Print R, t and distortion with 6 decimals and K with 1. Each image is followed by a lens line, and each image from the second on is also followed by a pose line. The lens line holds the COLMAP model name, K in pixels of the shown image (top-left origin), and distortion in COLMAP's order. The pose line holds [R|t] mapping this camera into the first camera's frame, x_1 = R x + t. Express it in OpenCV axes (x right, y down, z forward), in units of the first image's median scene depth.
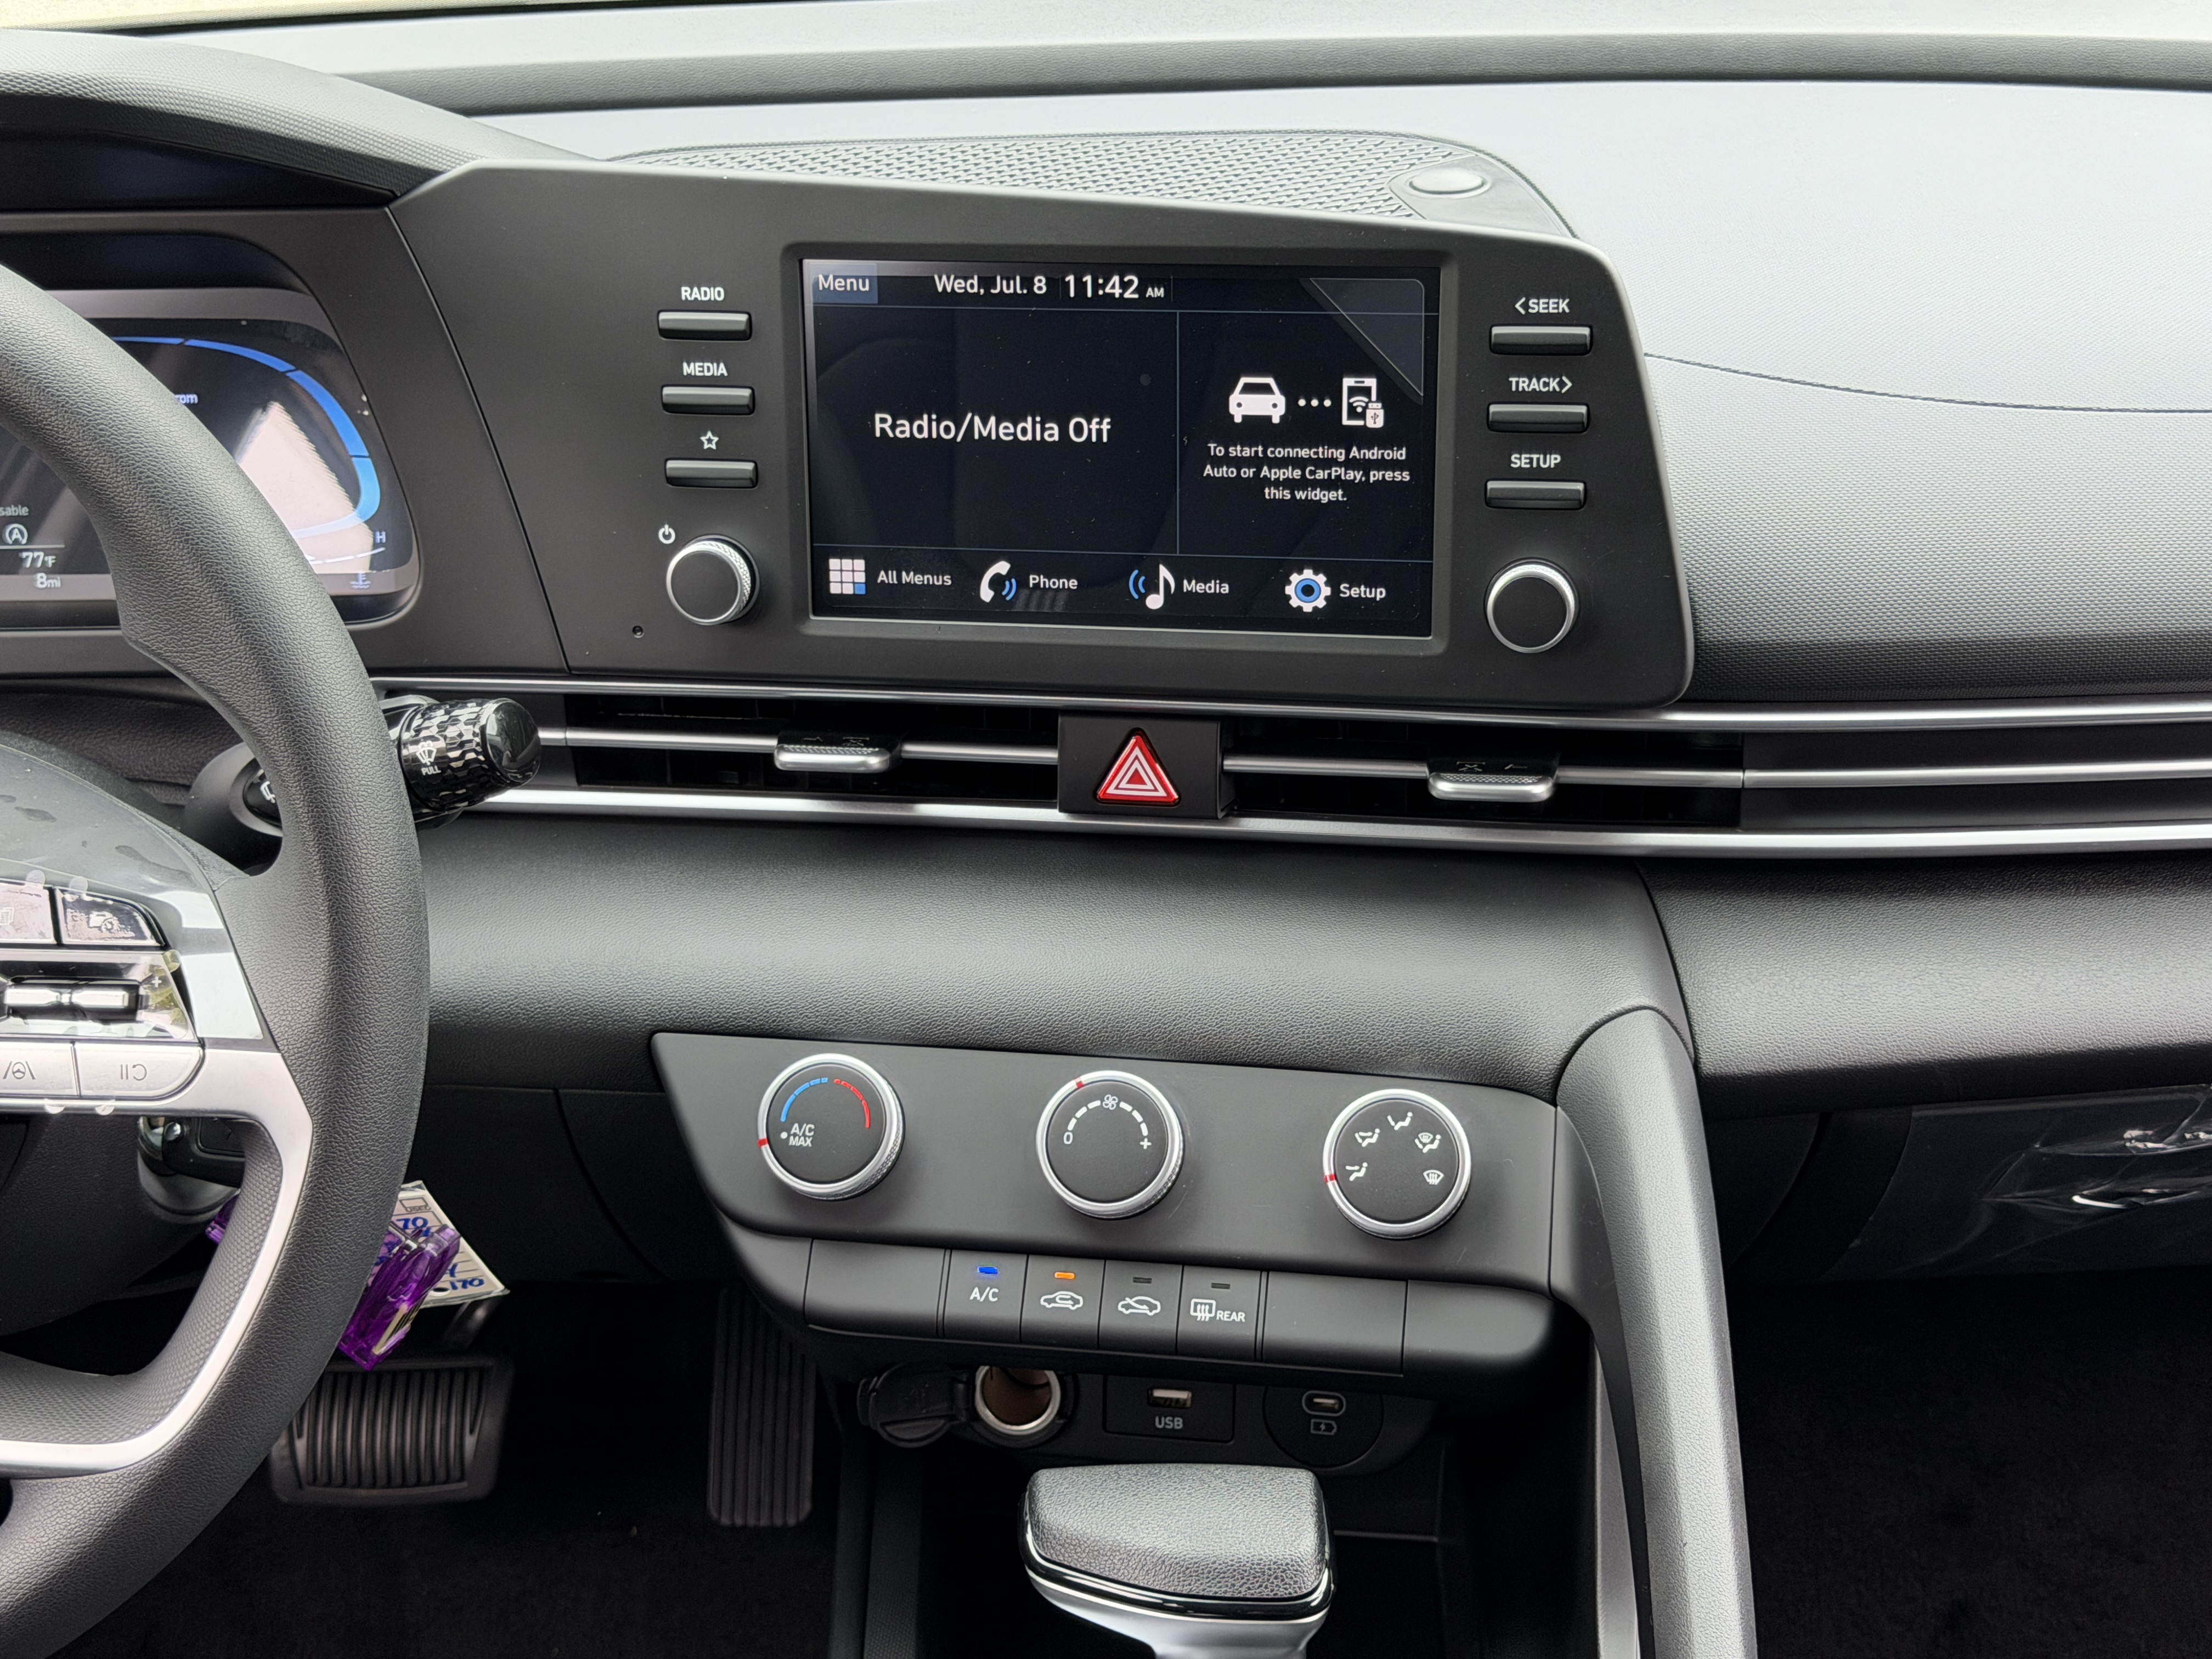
lens RADIAL K [[3185.6, 0, 1128.0], [0, 3185.6, 847.4], [0, 0, 1]] dist [0.109864, 0.000000]
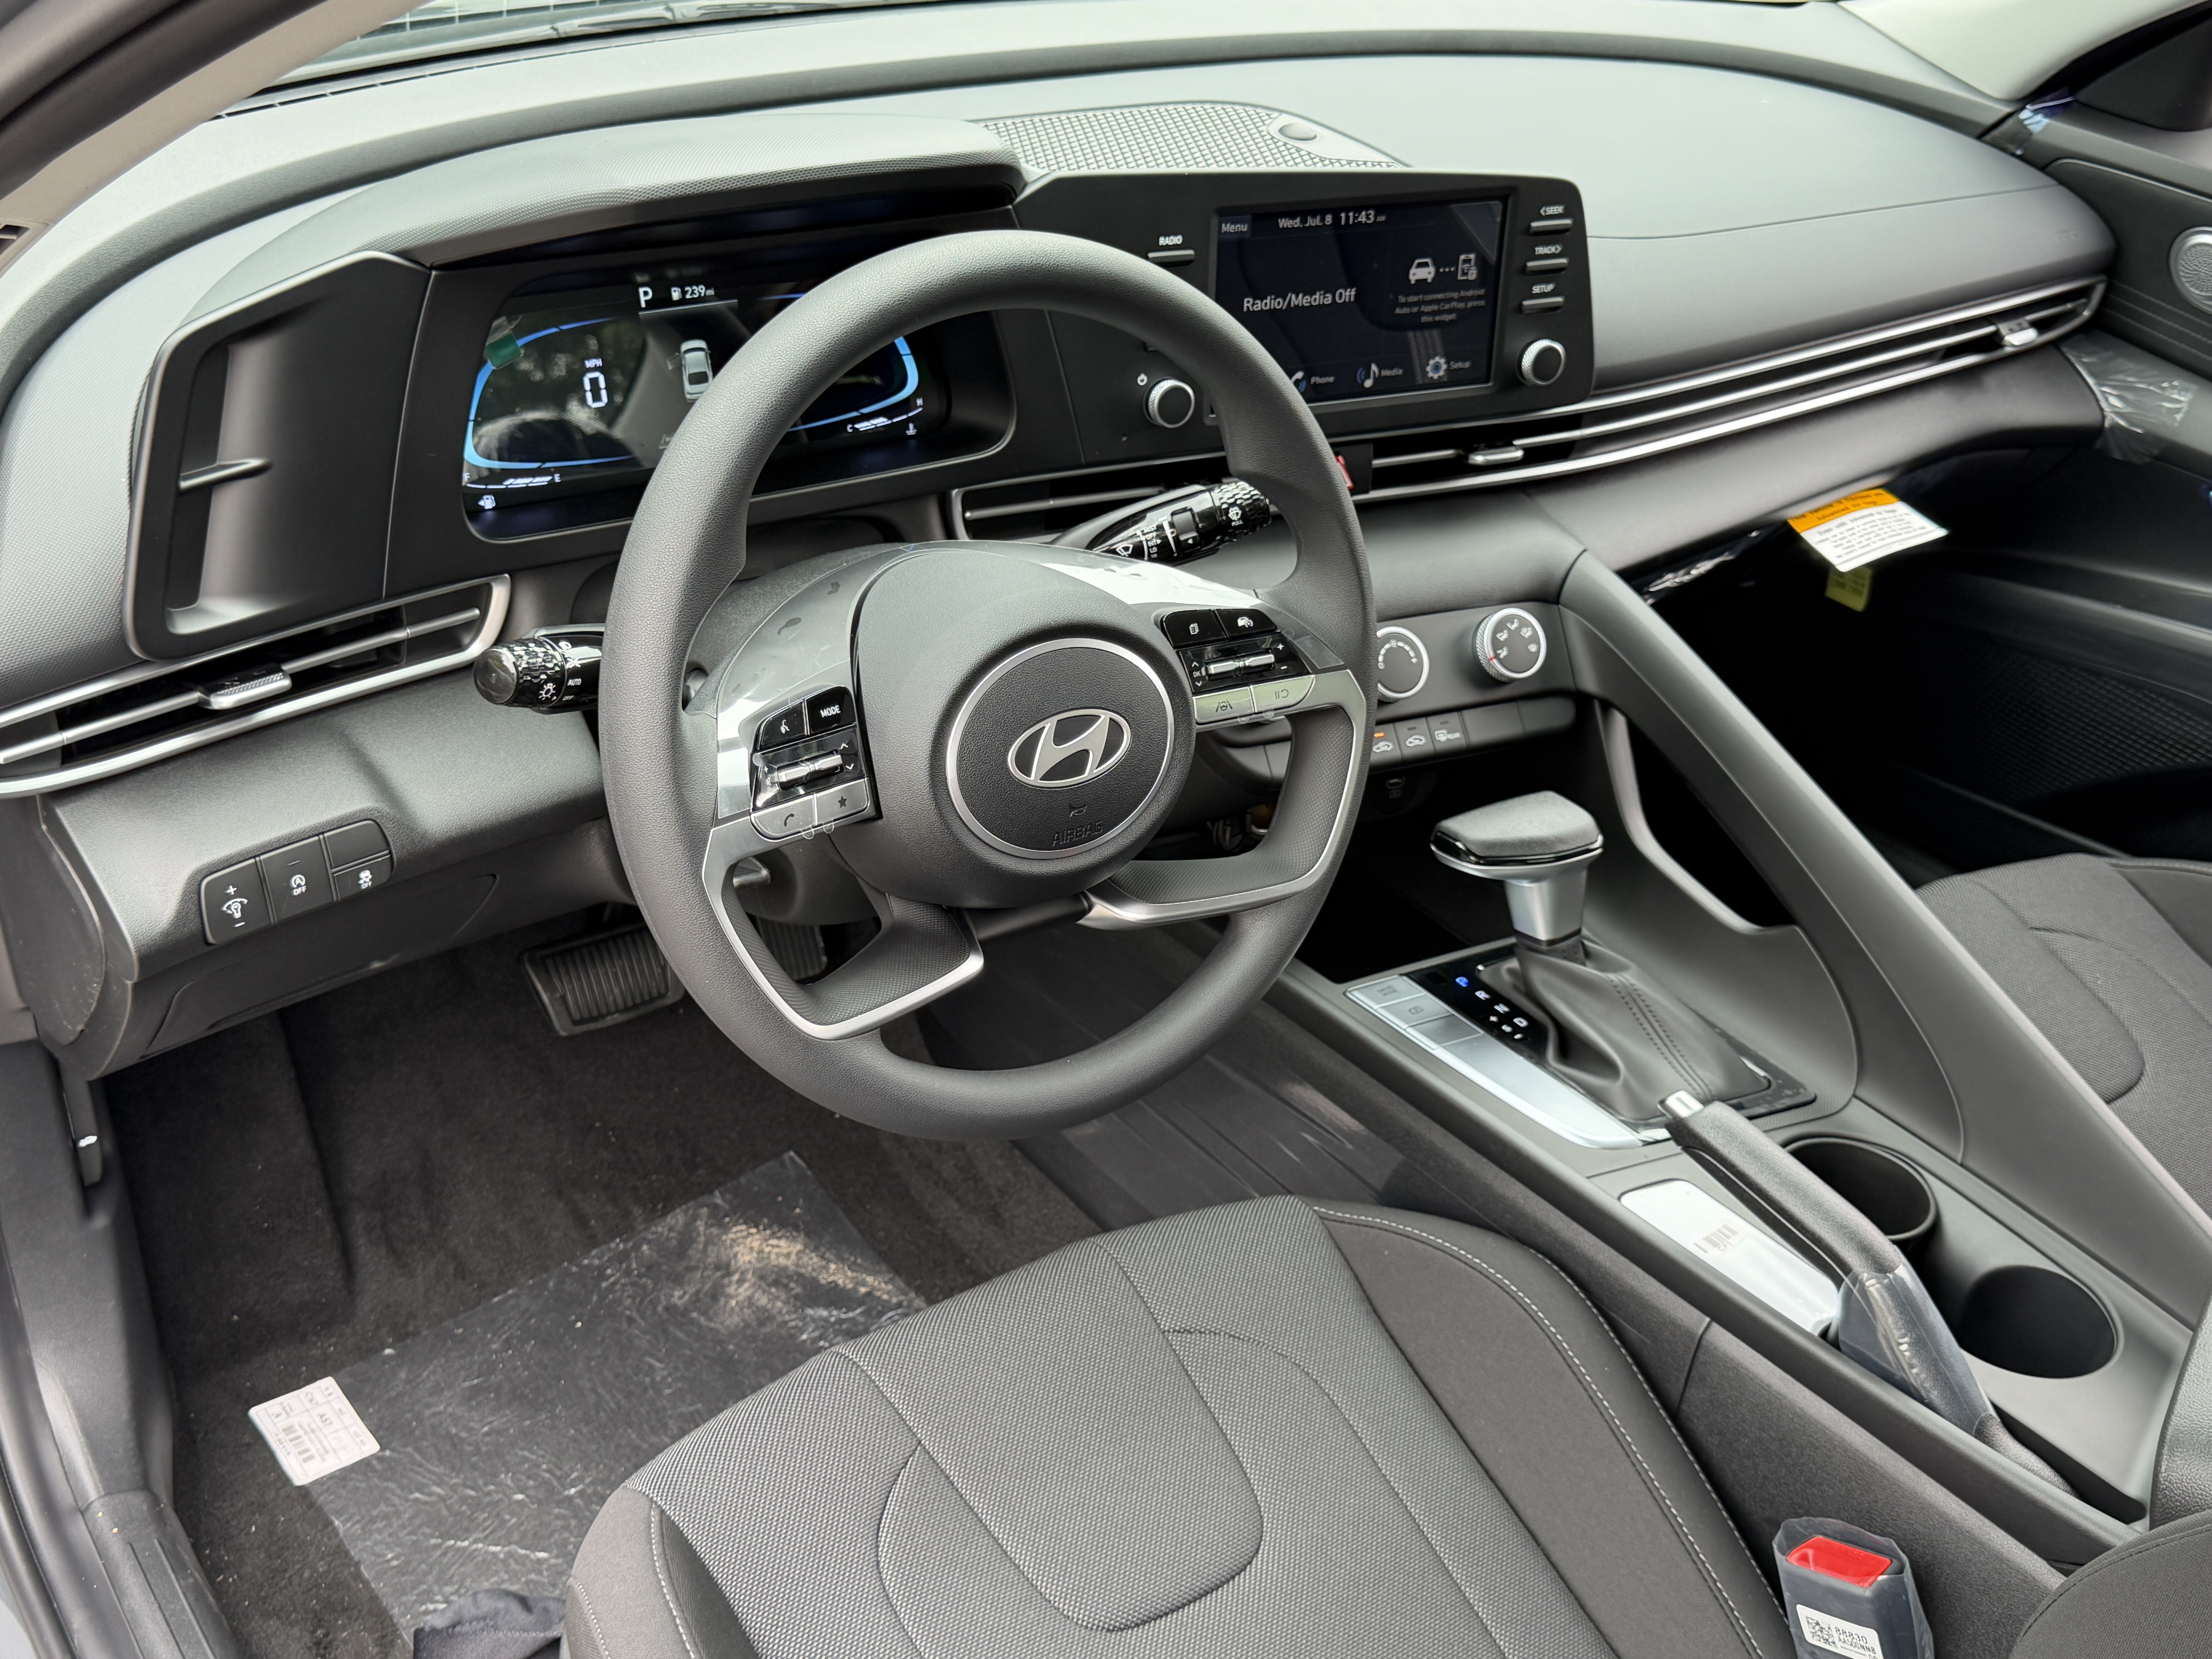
lens RADIAL K [[2223.0, 0, 1063.3], [0, 2223.0, 845.8], [0, 0, 1]] dist [0.088978, 0.000000]
pose [[0.808843, -0.231273, 0.540635, -0.939448], [0.141811, 0.968991, 0.202352, -0.106126], [-0.570669, -0.087003, 0.816558, -0.021129]]
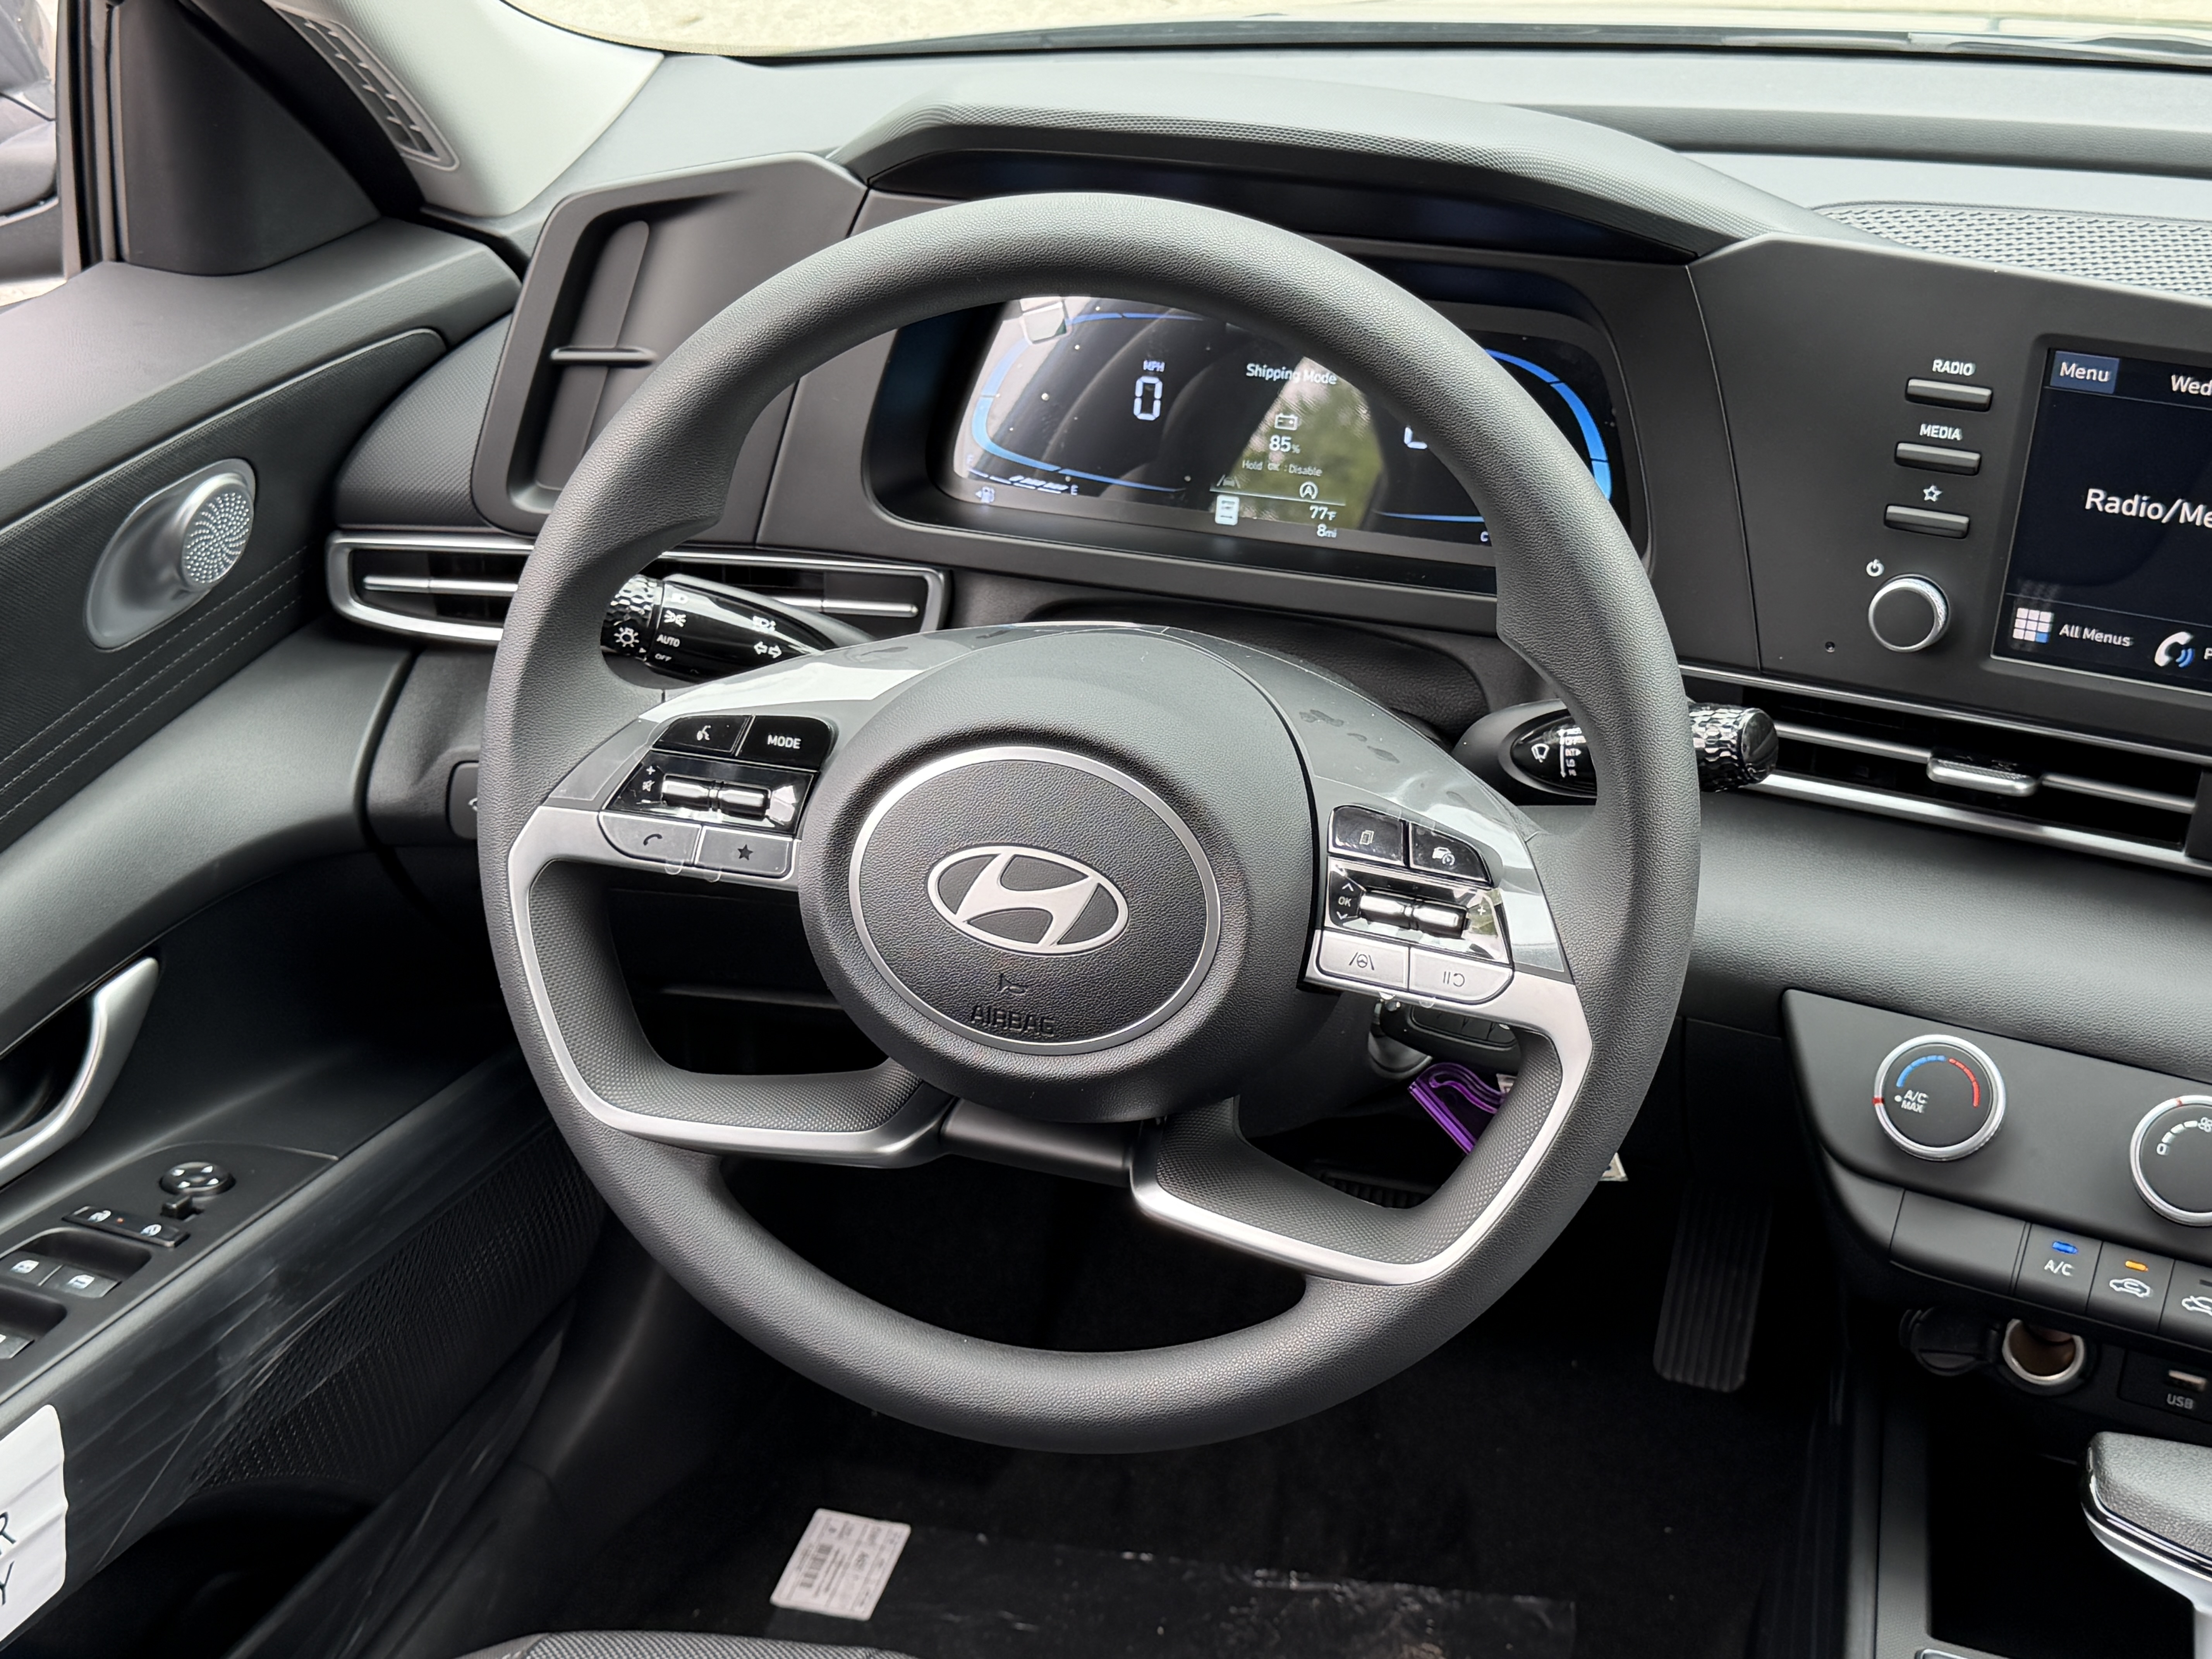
lens RADIAL K [[2979.7, 0, 1119.0], [0, 2979.7, 871.1], [0, 0, 1]] dist [0.112956, 0.000000]
pose [[0.957819, 0.161201, -0.237900, -0.133020], [-0.146886, 0.986164, 0.076843, -0.034063], [0.246995, -0.038657, 0.968245, -0.127803]]
